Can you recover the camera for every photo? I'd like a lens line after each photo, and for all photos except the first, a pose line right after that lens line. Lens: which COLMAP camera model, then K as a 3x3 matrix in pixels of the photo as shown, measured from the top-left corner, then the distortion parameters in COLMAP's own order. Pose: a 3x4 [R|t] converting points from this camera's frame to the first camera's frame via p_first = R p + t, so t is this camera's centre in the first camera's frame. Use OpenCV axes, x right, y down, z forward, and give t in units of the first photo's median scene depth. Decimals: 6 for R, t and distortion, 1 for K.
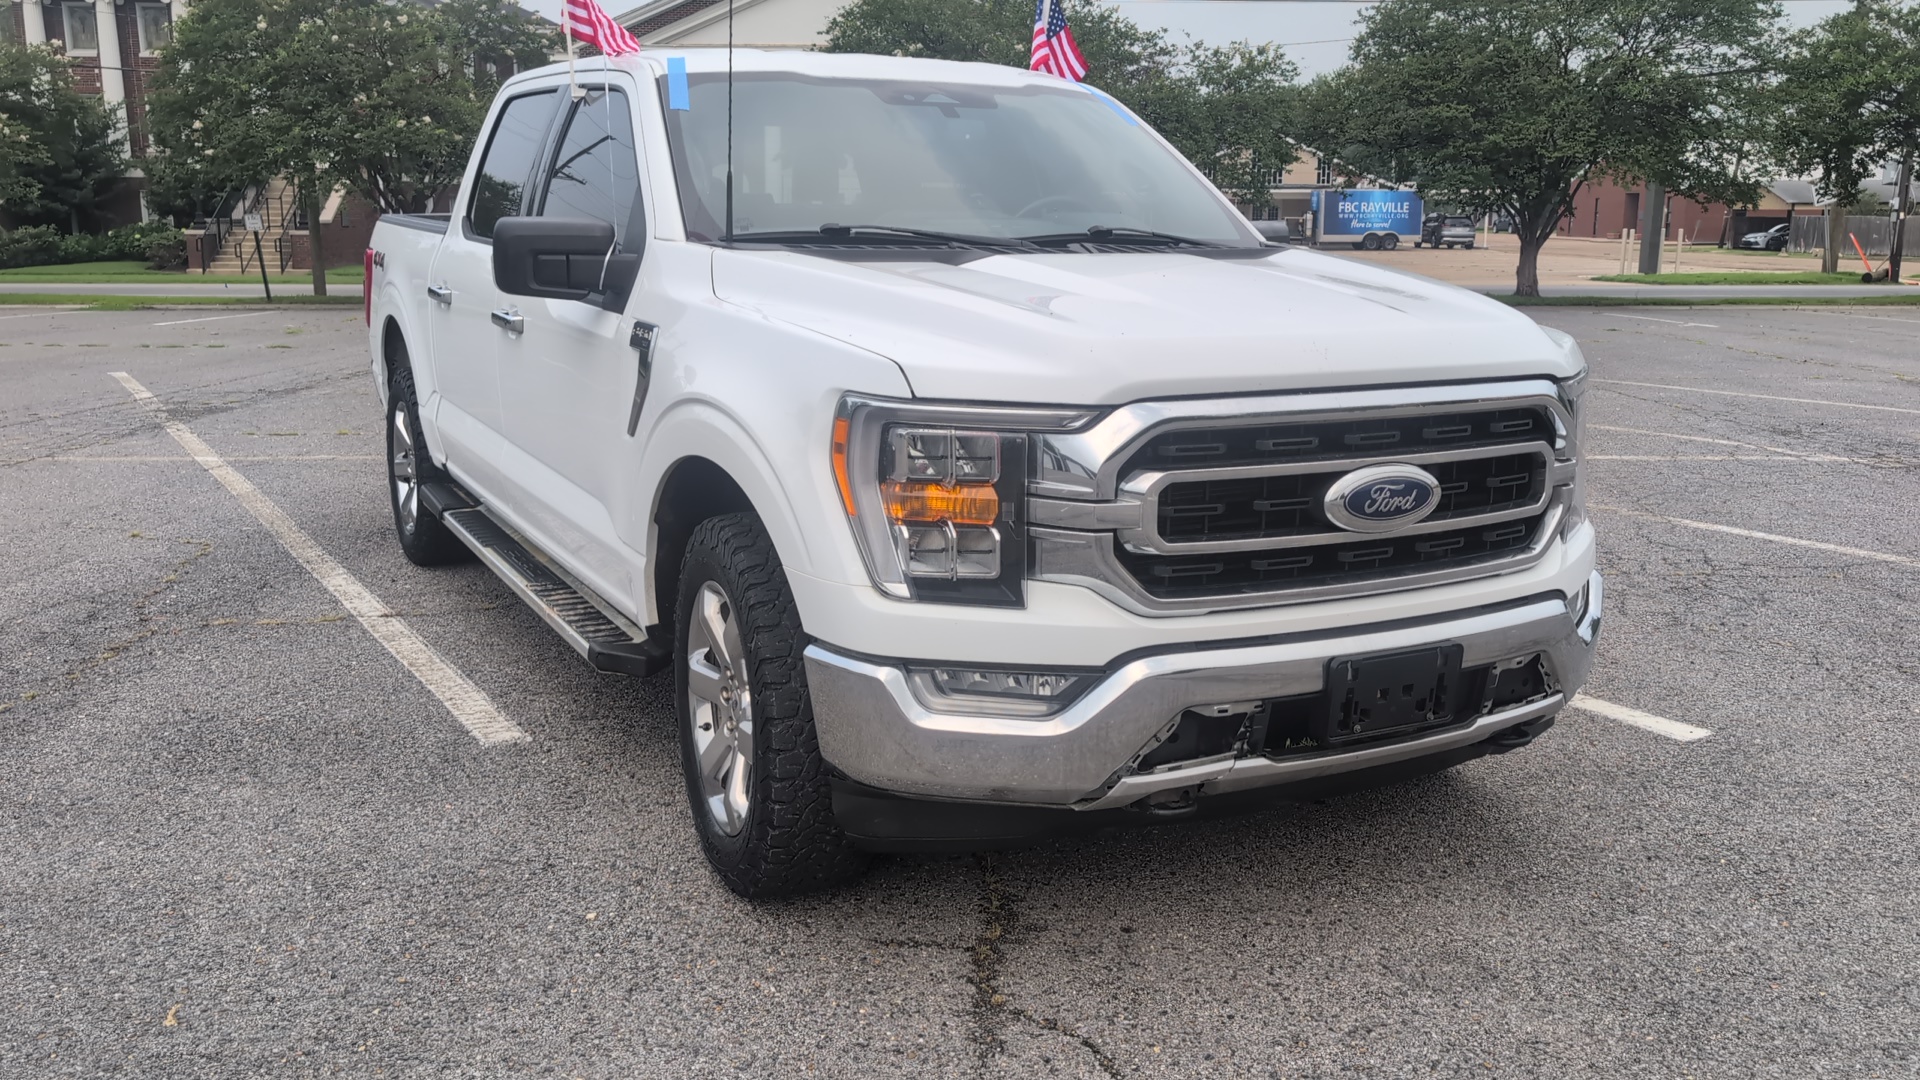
lens RADIAL K [[1610.7, 0, 963.6], [0, 1610.7, 528.2], [0, 0, 1]] dist [0.018197, -0.023137]
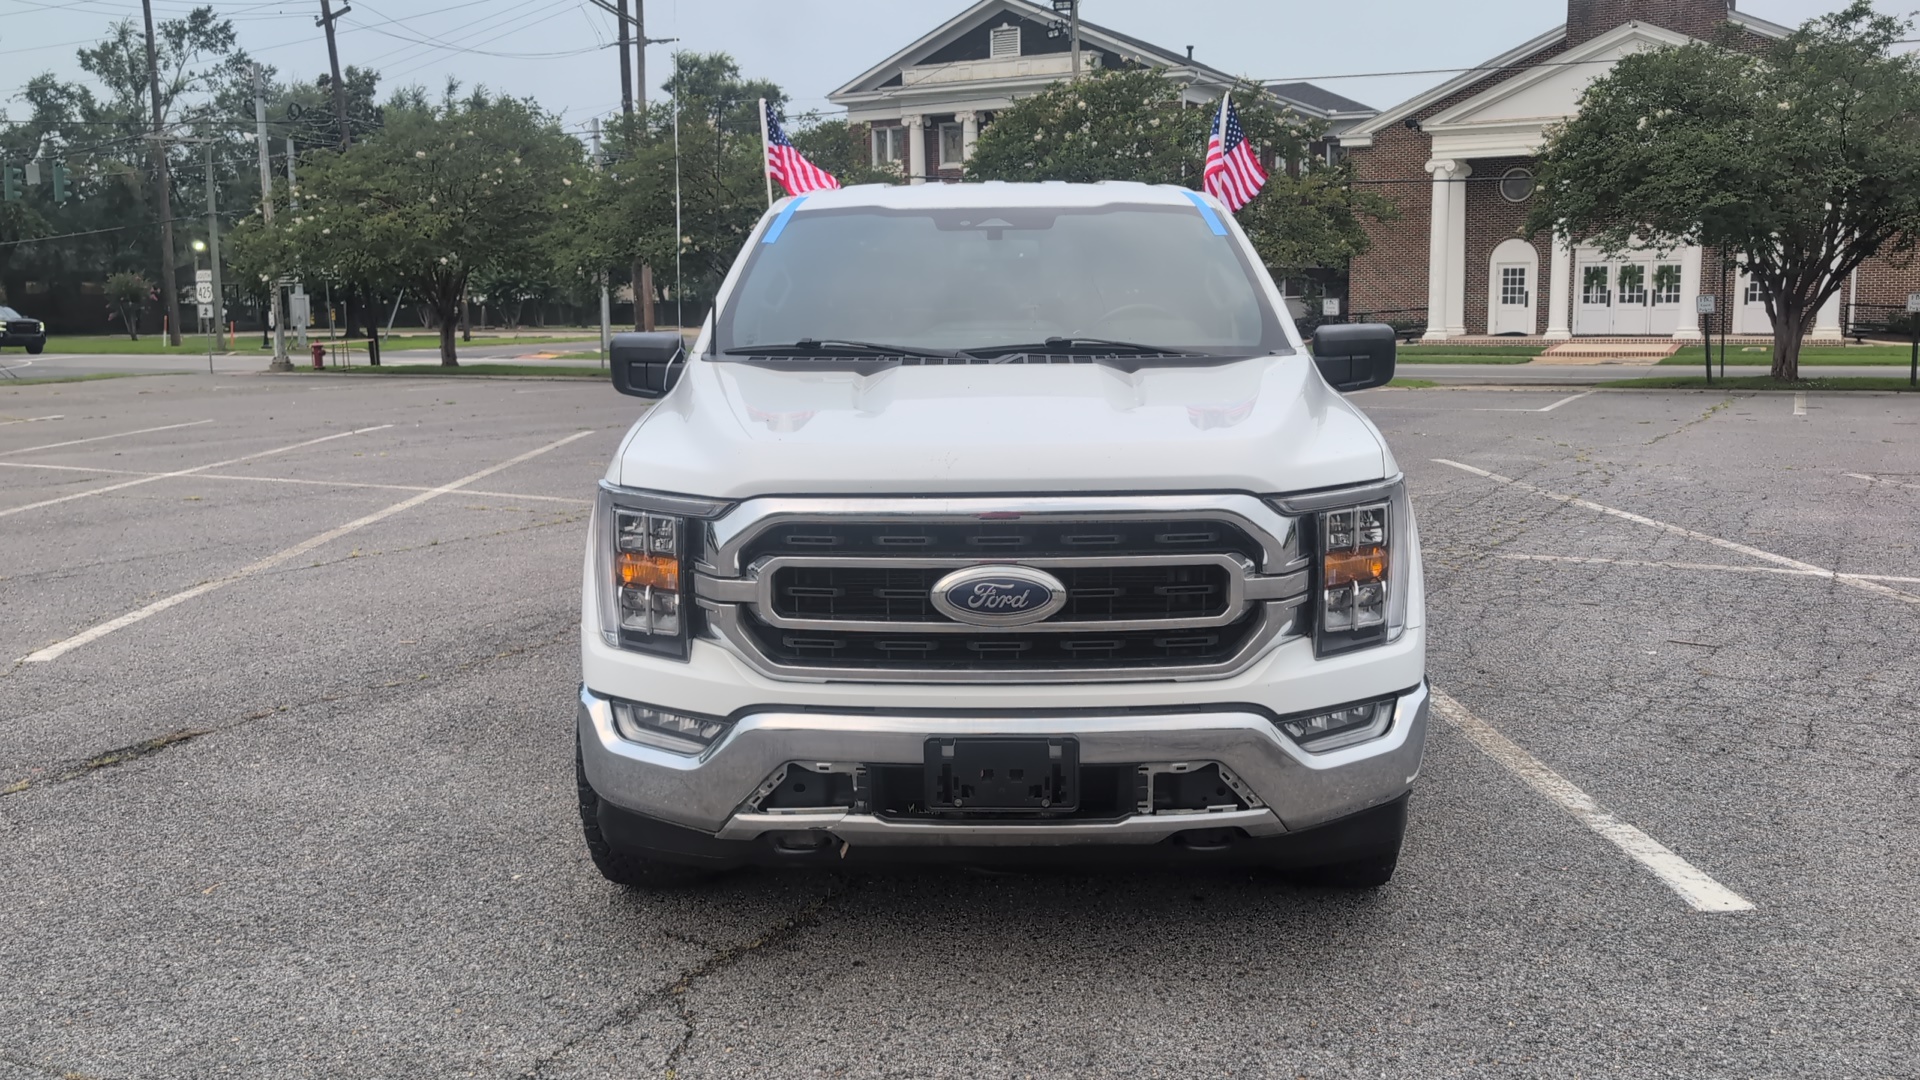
lens RADIAL K [[1610.7, 0, 955.5], [0, 1610.7, 543.3], [0, 0, 1]] dist [0.018197, -0.023137]
pose [[0.868442, 0.057328, -0.492466, 0.783382], [-0.075568, 0.996992, -0.017201, -0.033397], [0.489999, 0.052153, 0.870162, 0.034490]]
